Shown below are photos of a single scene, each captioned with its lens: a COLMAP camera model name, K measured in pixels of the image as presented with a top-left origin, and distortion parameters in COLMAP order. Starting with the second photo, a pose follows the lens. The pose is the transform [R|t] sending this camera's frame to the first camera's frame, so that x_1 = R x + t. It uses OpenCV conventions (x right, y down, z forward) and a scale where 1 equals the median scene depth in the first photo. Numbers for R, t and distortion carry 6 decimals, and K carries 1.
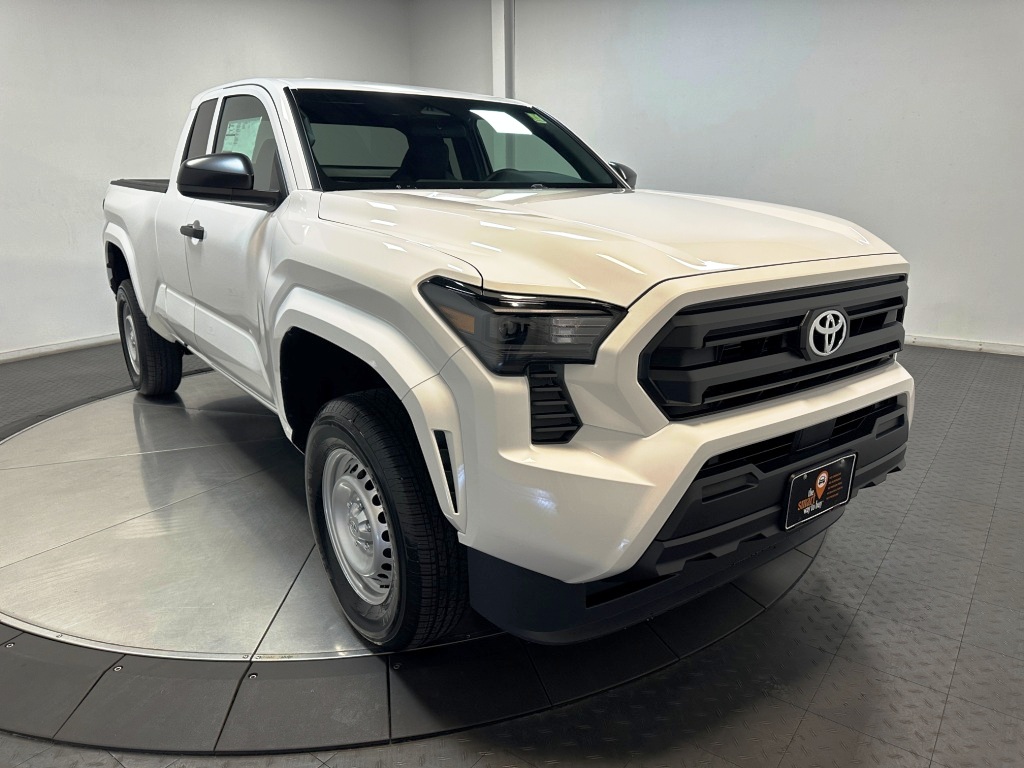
lens RADIAL K [[720.9, 0, 545.9], [0, 720.9, 387.1], [0, 0, 1]] dist [0.011190, 0.001184]
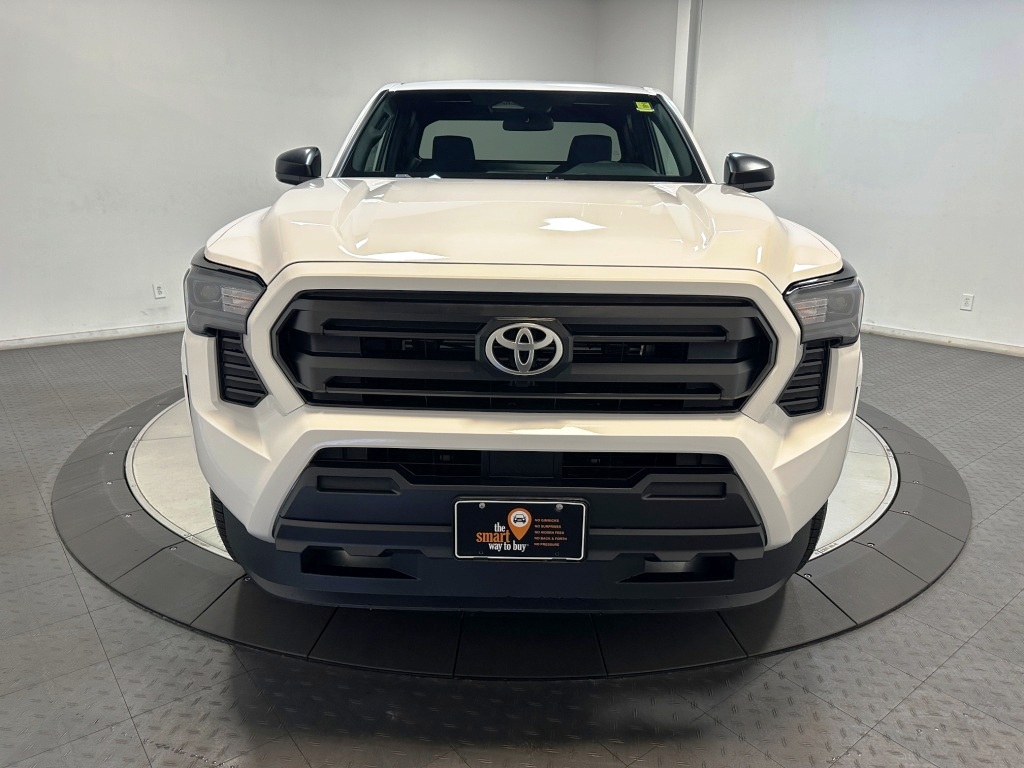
lens RADIAL K [[720.9, 0, 545.9], [0, 720.9, 387.1], [0, 0, 1]] dist [0.011190, 0.001184]
pose [[0.808560, 0.176675, -0.561263, 0.897277], [-0.177353, 0.982674, 0.053830, -0.080849], [0.561049, 0.056017, 0.825885, 0.308400]]
